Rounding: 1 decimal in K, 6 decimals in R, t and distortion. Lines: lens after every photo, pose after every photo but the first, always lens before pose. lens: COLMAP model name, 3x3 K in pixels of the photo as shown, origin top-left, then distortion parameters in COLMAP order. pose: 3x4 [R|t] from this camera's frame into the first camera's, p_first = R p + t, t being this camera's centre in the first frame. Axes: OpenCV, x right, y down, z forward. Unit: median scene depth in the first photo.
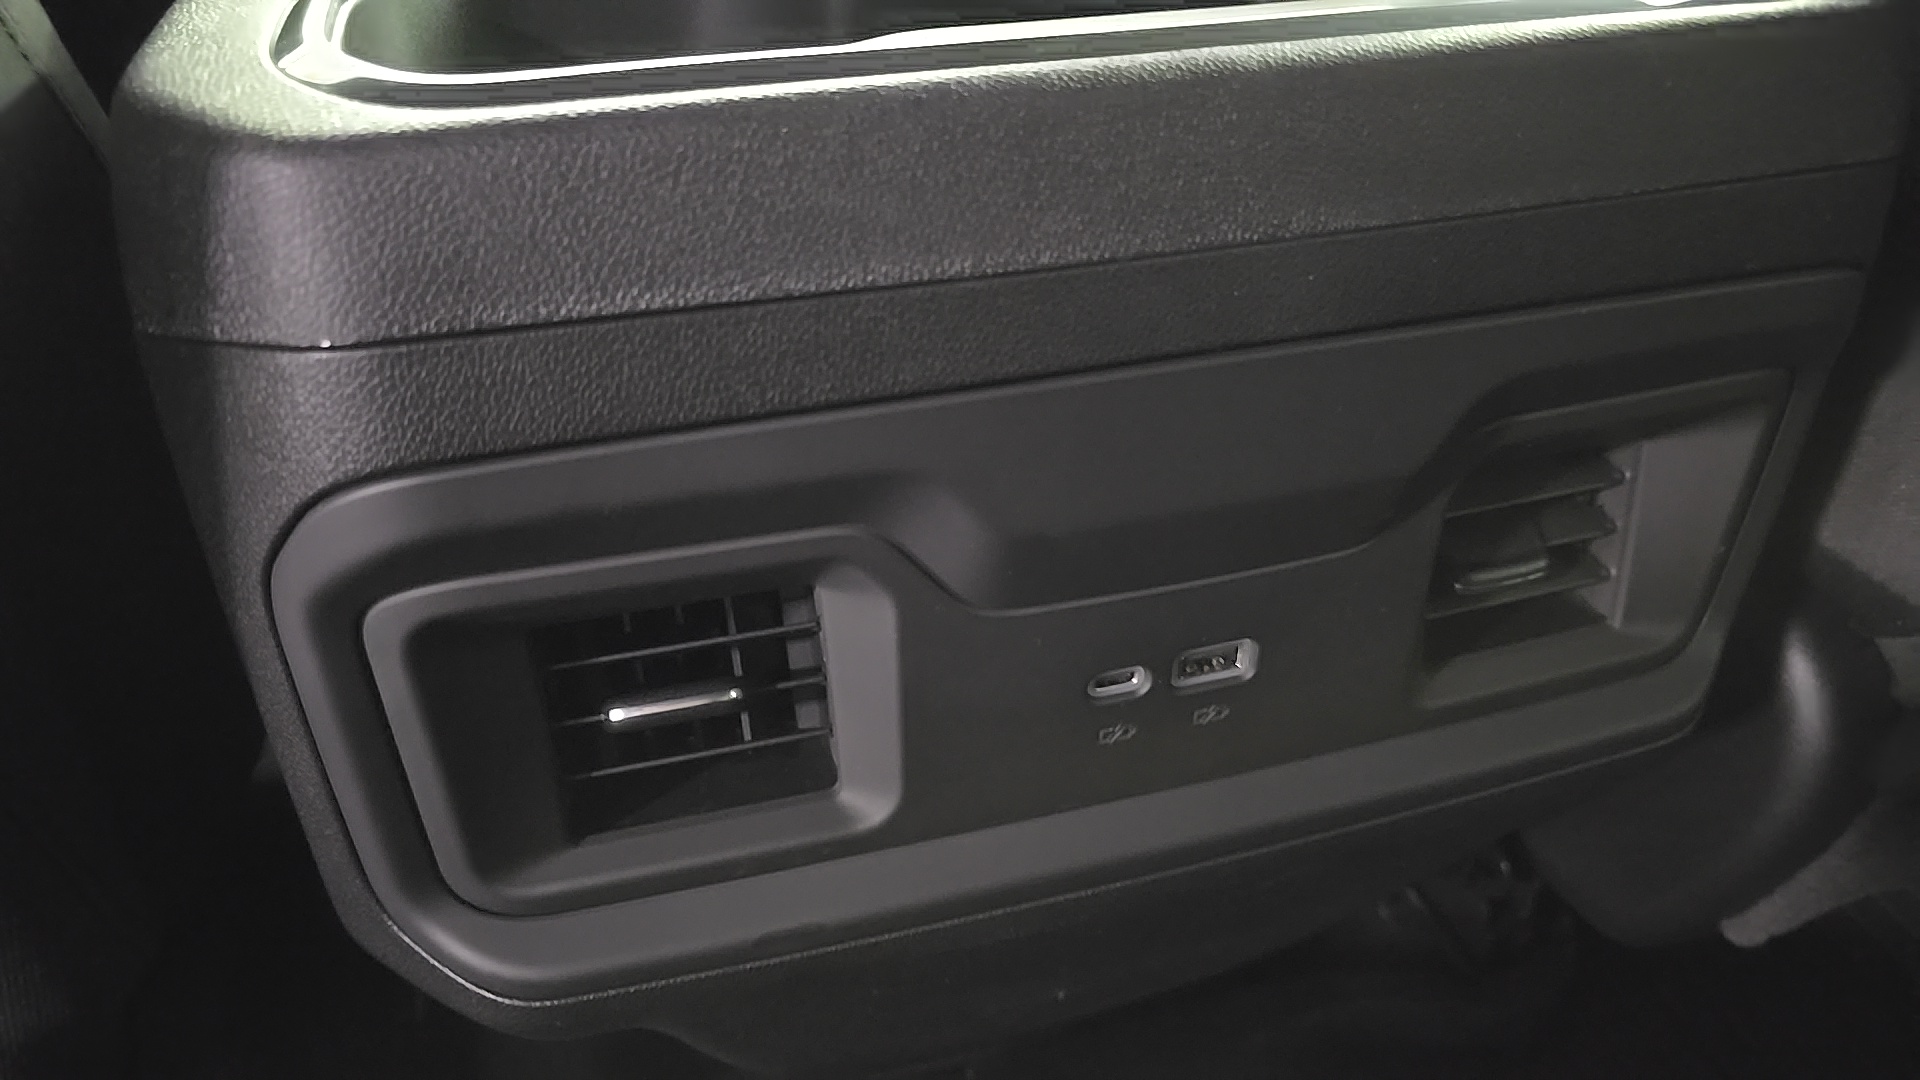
lens RADIAL K [[1279.1, 0, 960.0], [0, 1279.1, 540.0], [0, 0, 1]] dist [0.039333, -0.025663]
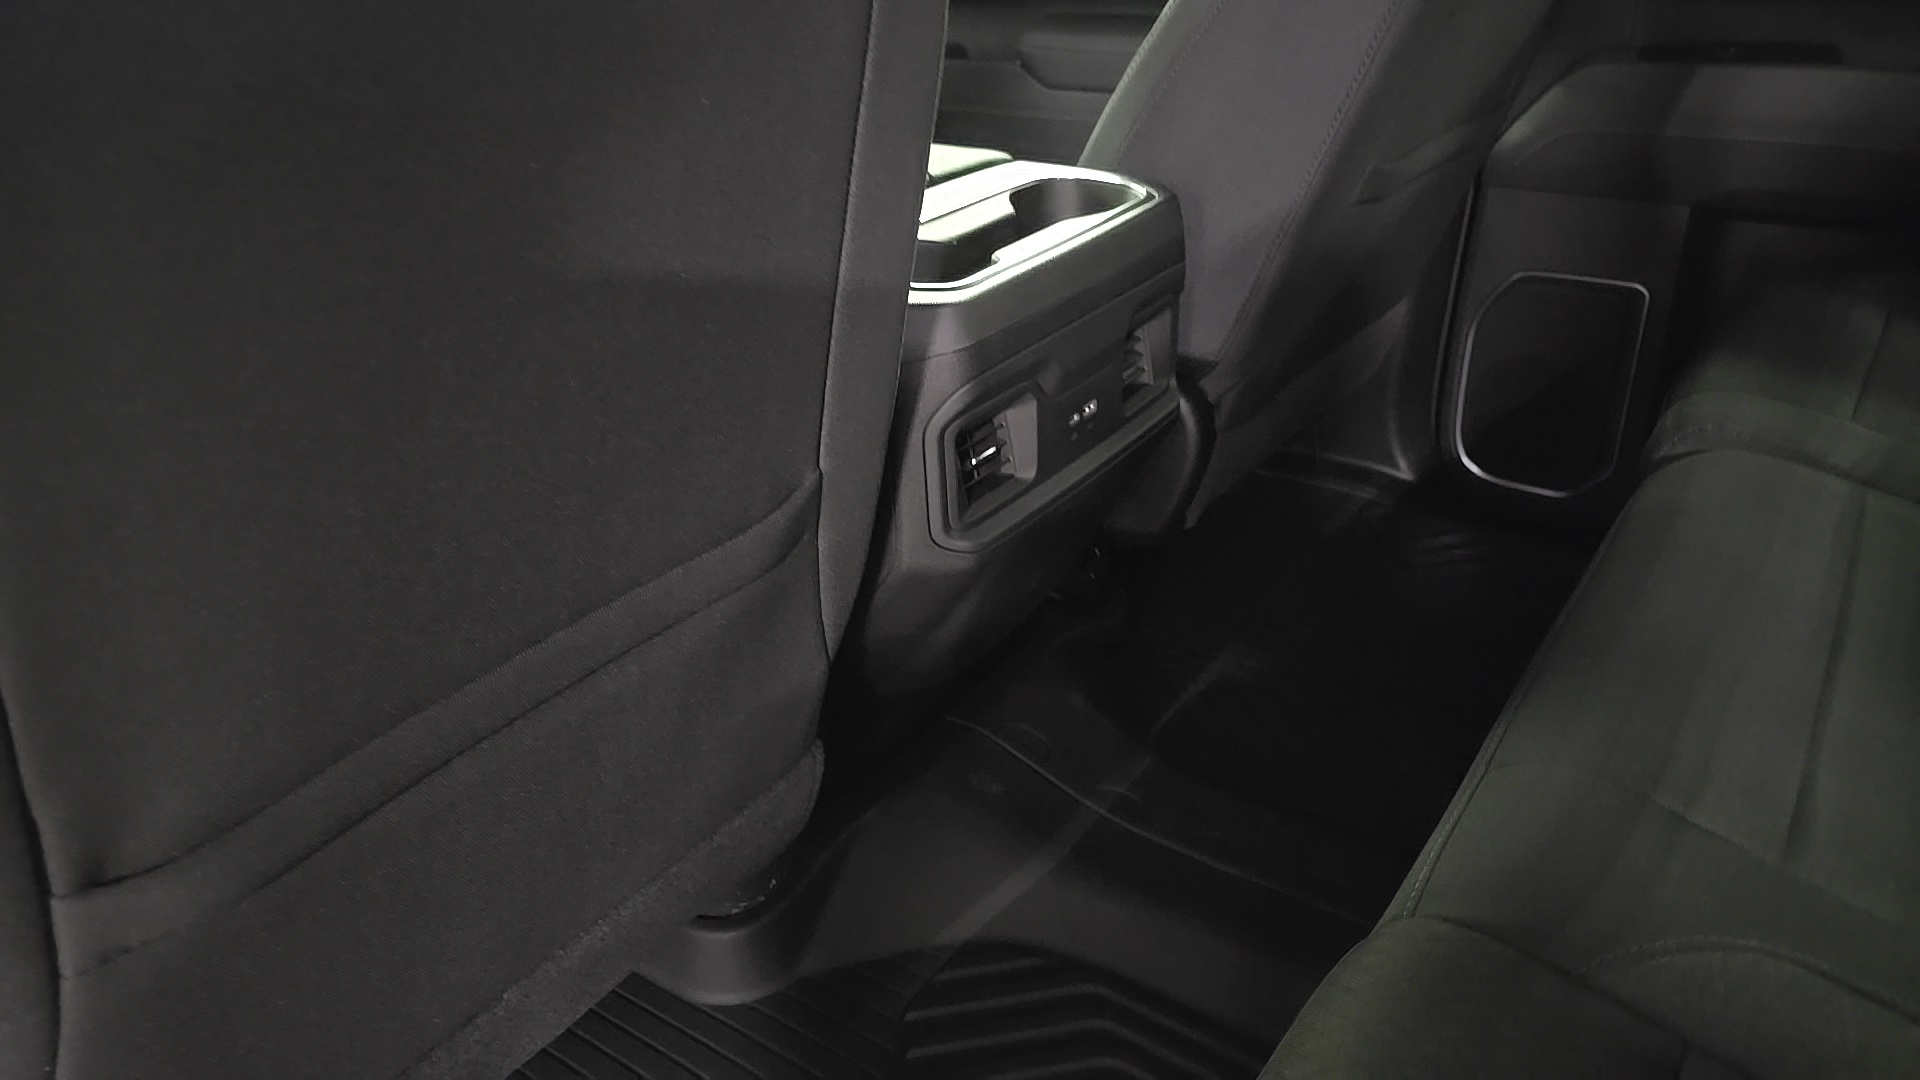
lens RADIAL K [[1279.1, 0, 960.0], [0, 1279.1, 540.0], [0, 0, 1]] dist [0.039333, -0.025663]
pose [[0.795412, -0.311502, 0.519890, -1.929549], [0.360946, 0.932564, 0.006530, 0.269035], [-0.486865, 0.182458, 0.854208, -1.674308]]
